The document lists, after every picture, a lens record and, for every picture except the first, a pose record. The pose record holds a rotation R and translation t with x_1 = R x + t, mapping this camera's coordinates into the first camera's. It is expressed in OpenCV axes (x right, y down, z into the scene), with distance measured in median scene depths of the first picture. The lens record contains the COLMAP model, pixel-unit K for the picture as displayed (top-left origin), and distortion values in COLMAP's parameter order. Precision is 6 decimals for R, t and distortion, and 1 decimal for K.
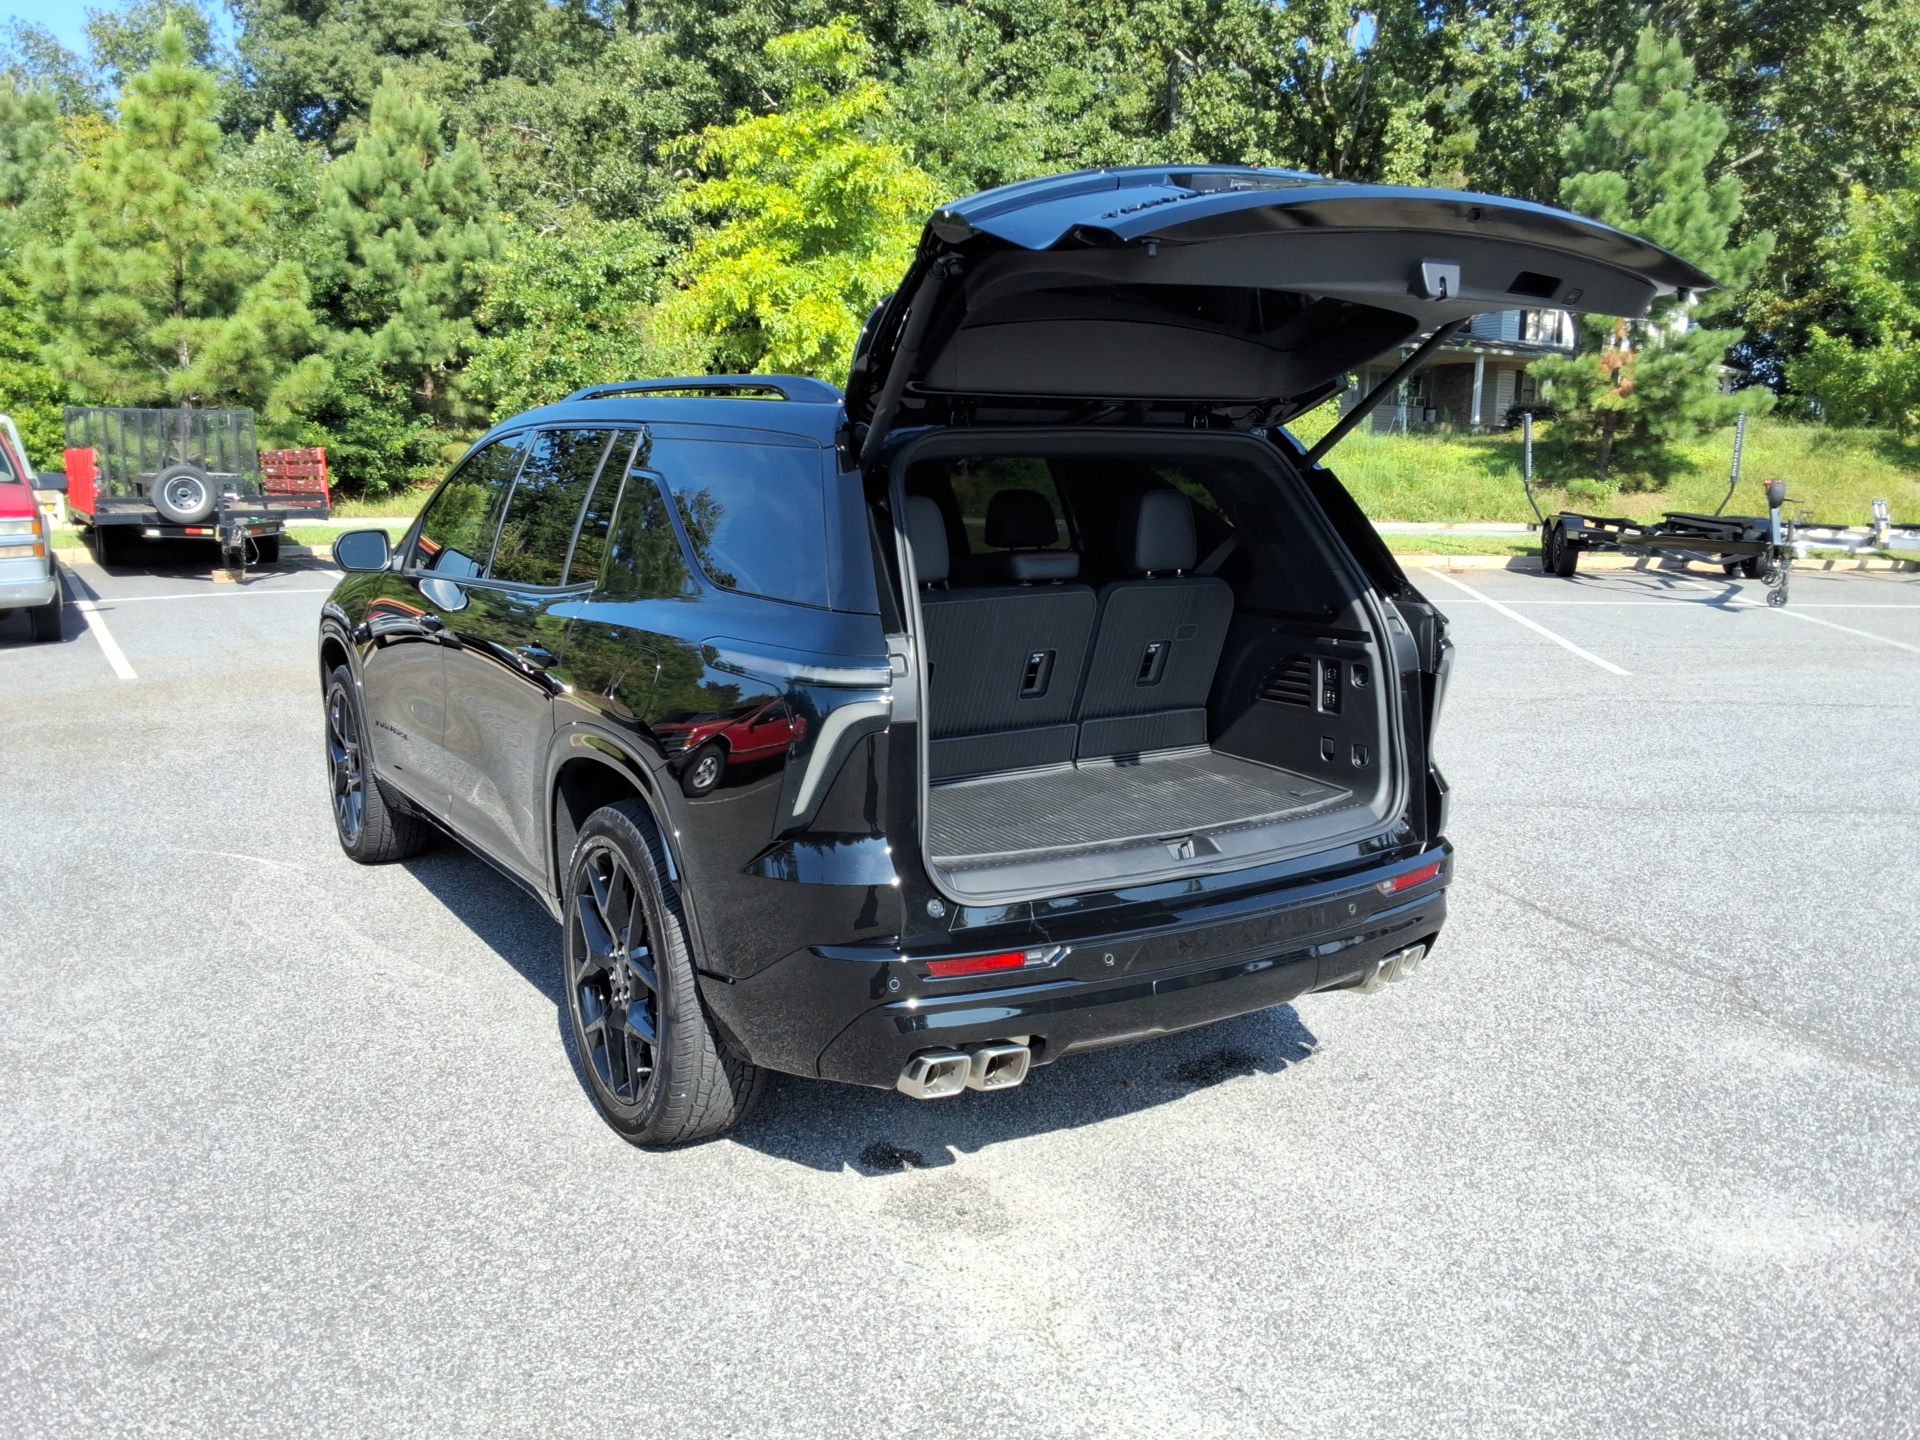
lens RADIAL K [[1541.7, 0, 974.2], [0, 1541.7, 709.3], [0, 0, 1]] dist [0.138490, -0.237870]
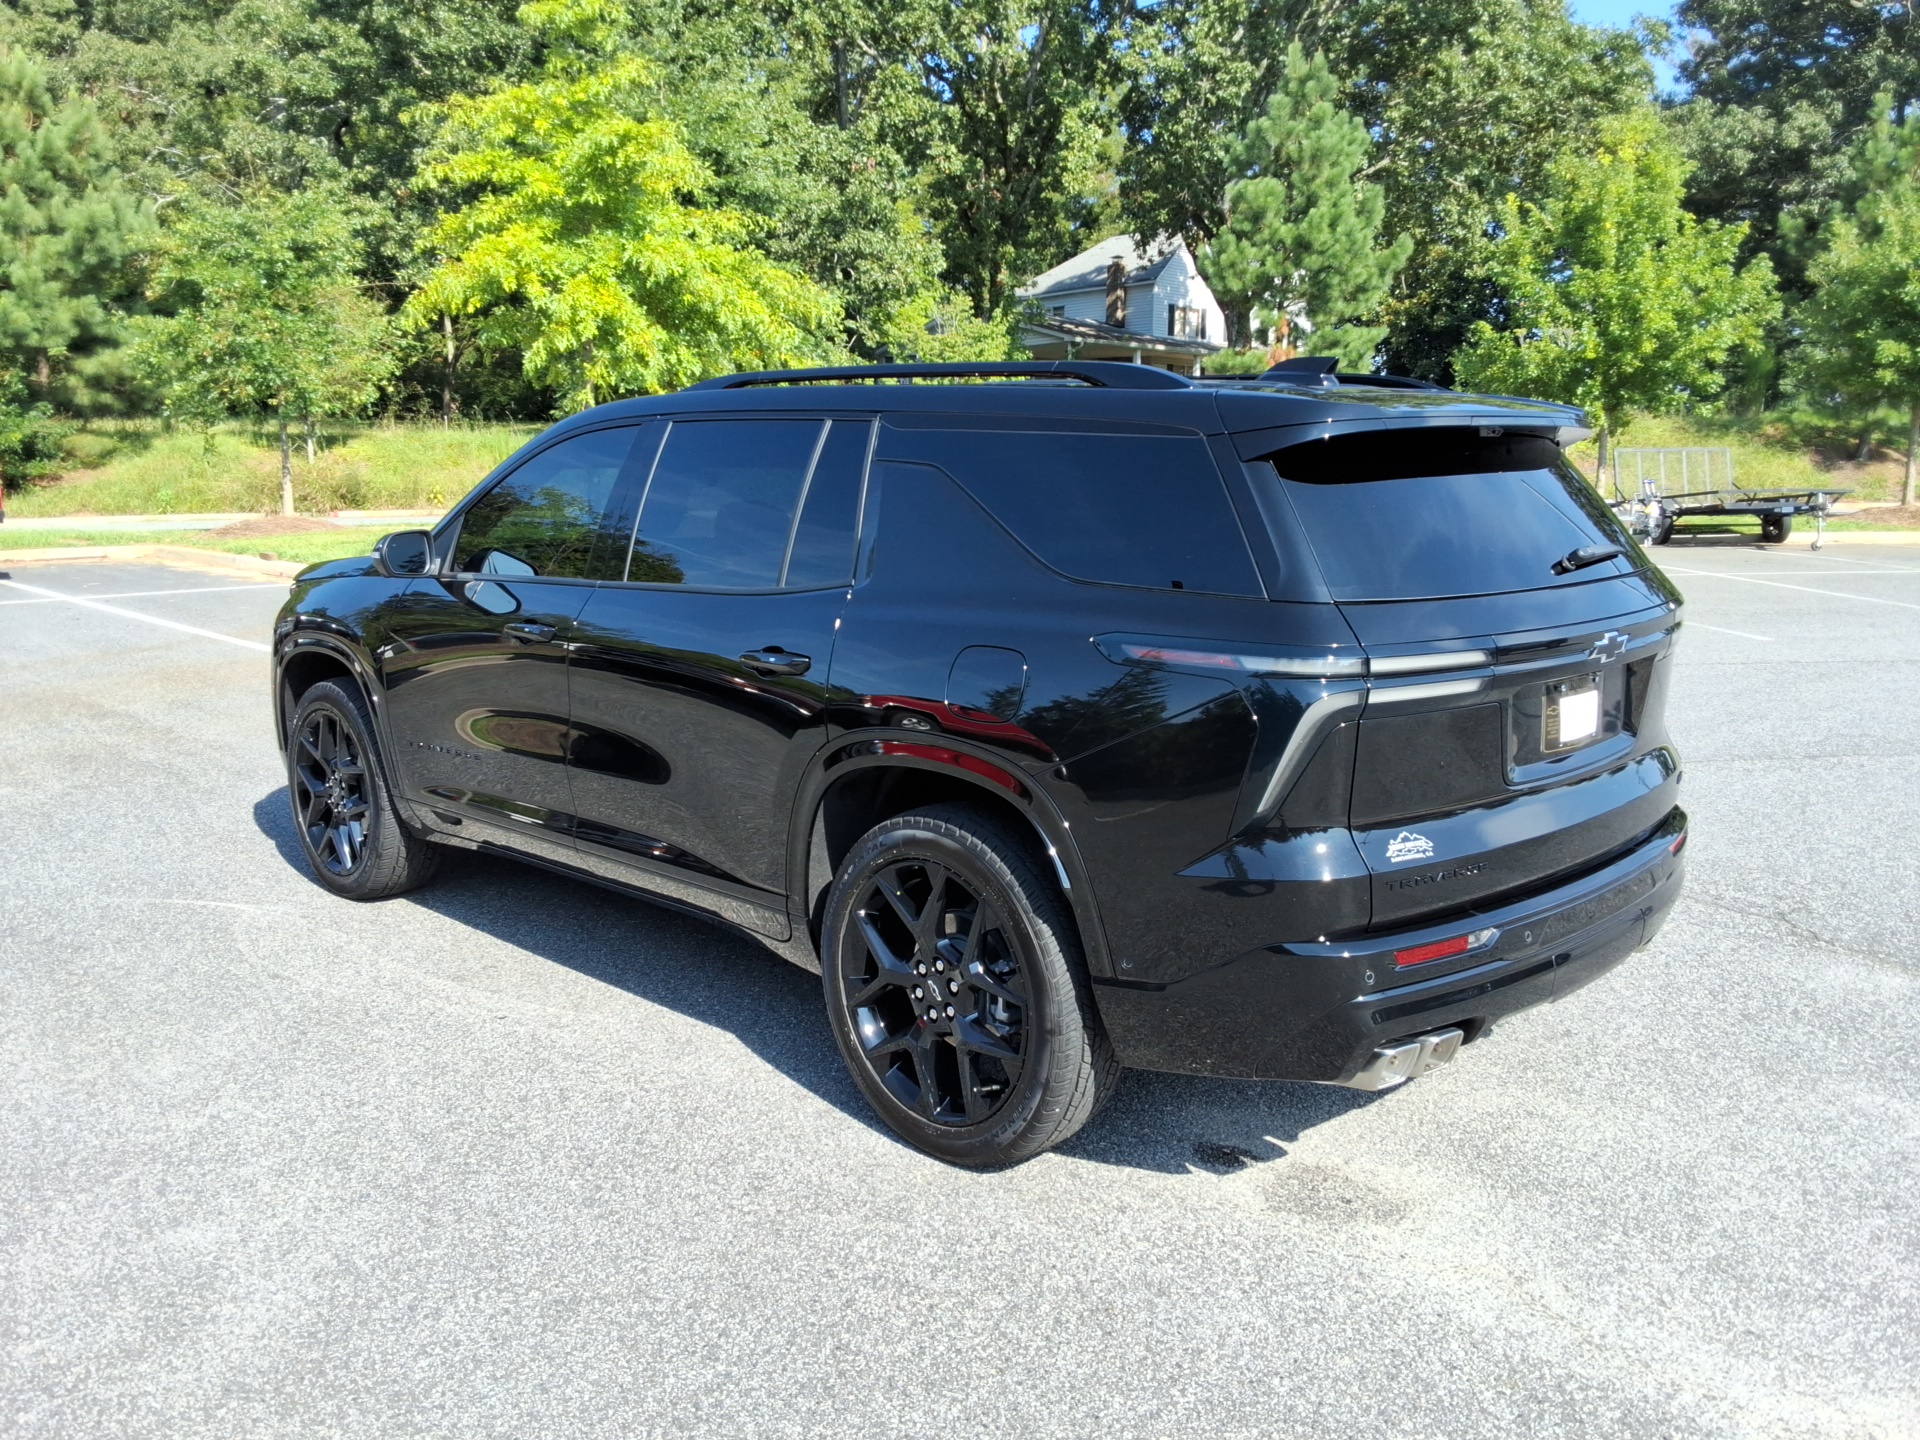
lens RADIAL K [[1538.8, 0, 974.3], [0, 1538.8, 720.0], [0, 0, 1]] dist [0.092018, -0.137763]
pose [[0.973883, -0.045177, 0.222511, -0.063809], [0.042033, 0.998938, 0.018847, -0.001891], [-0.223126, -0.009002, 0.974748, 0.012313]]
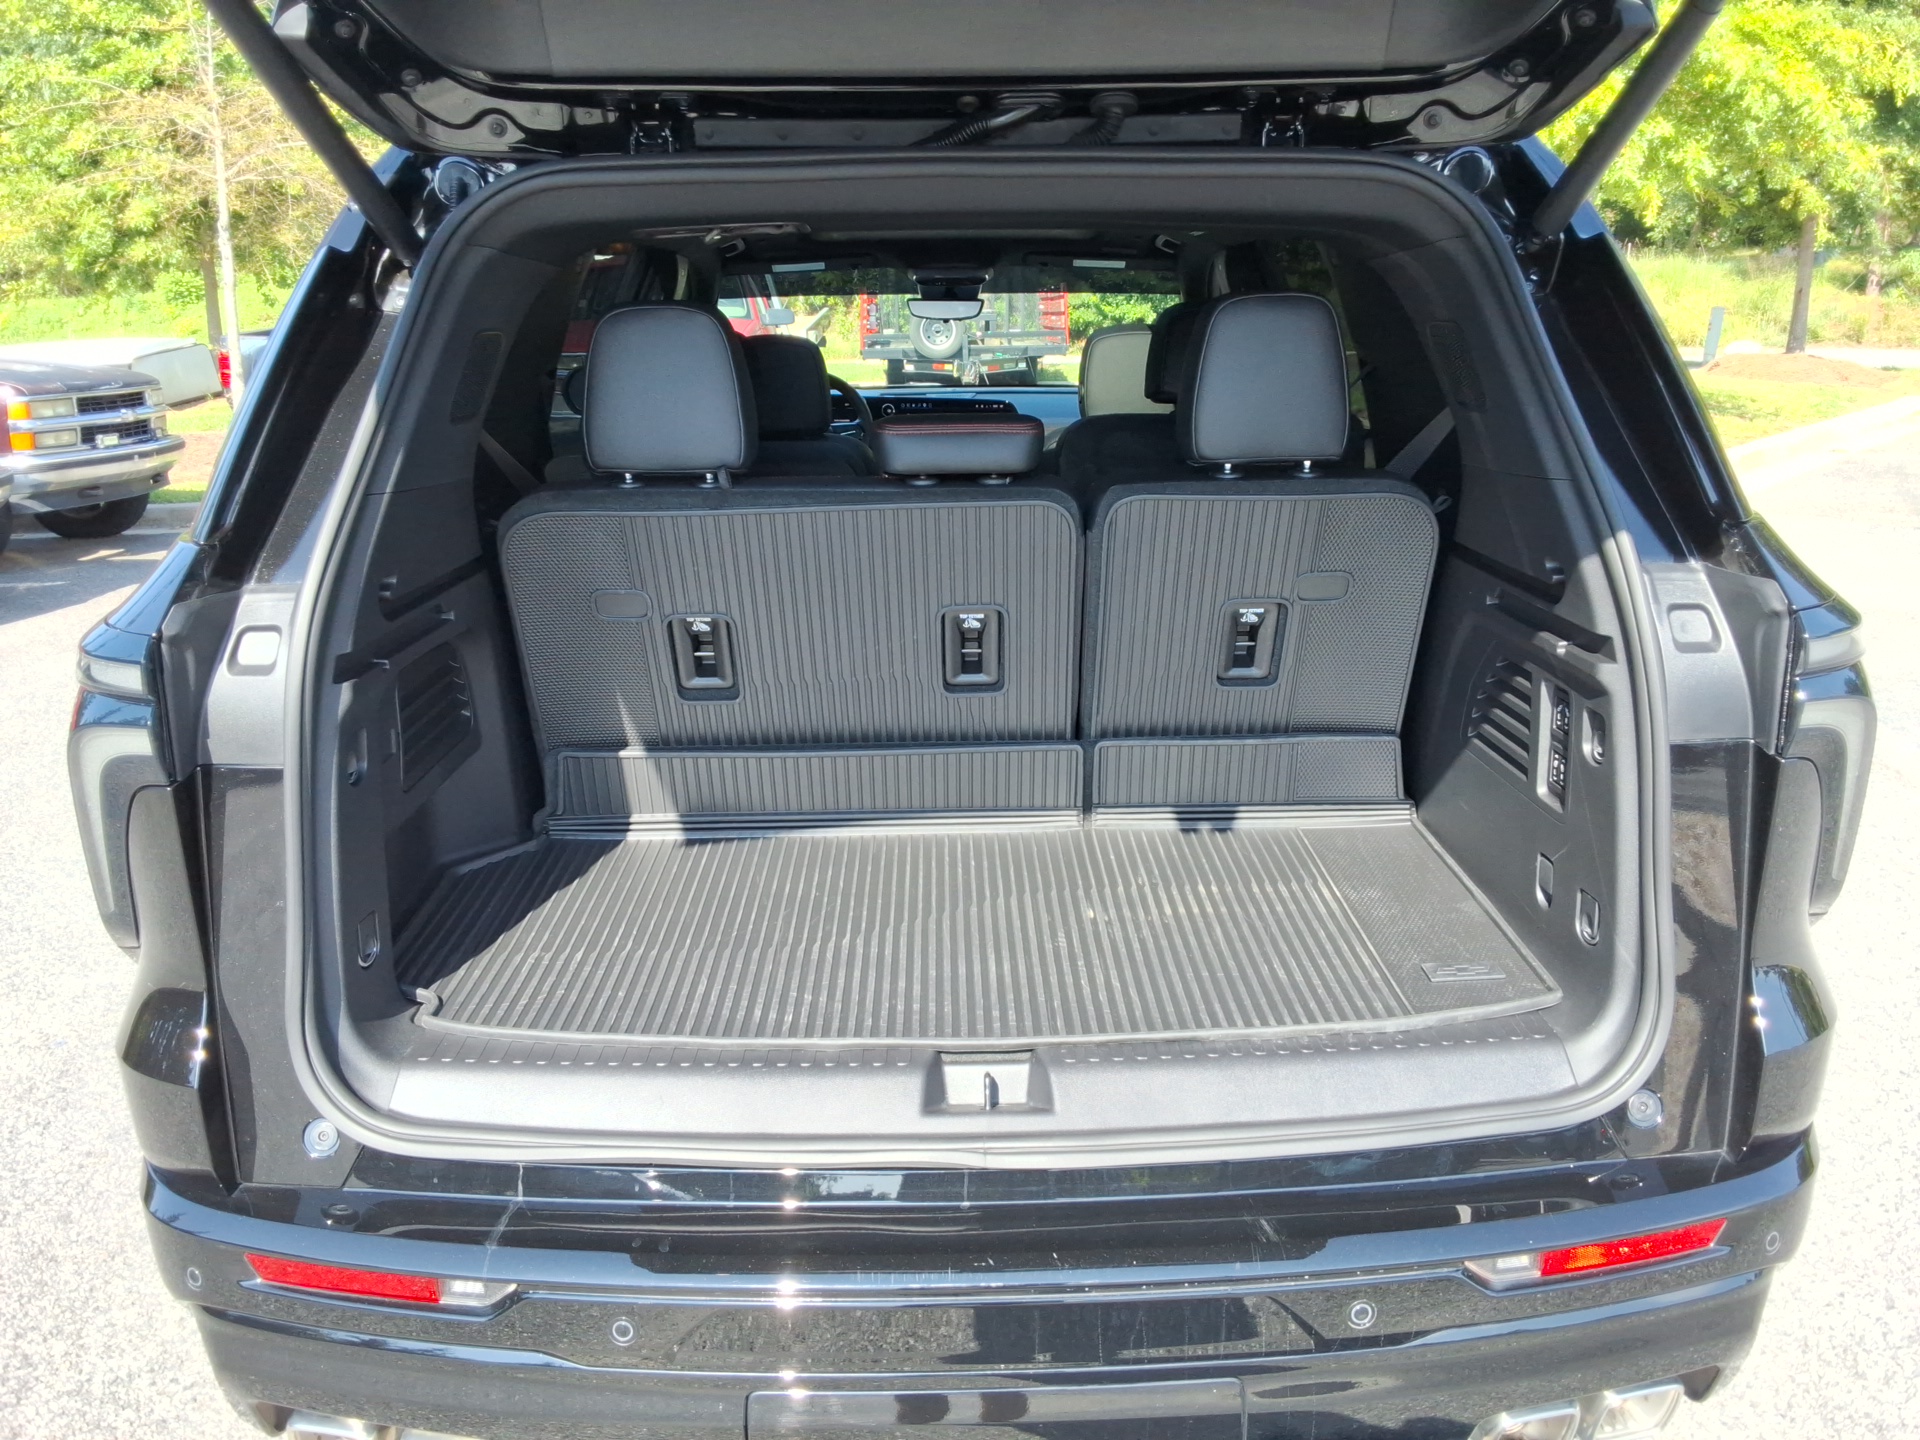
lens RADIAL K [[1537.8, 0, 964.9], [0, 1537.8, 726.3], [0, 0, 1]] dist [0.087240, -0.117011]
pose [[0.853800, 0.126948, -0.504887, 0.050601], [-0.068702, 0.988807, 0.132444, -0.010986], [0.516049, -0.078394, 0.852964, 0.088942]]
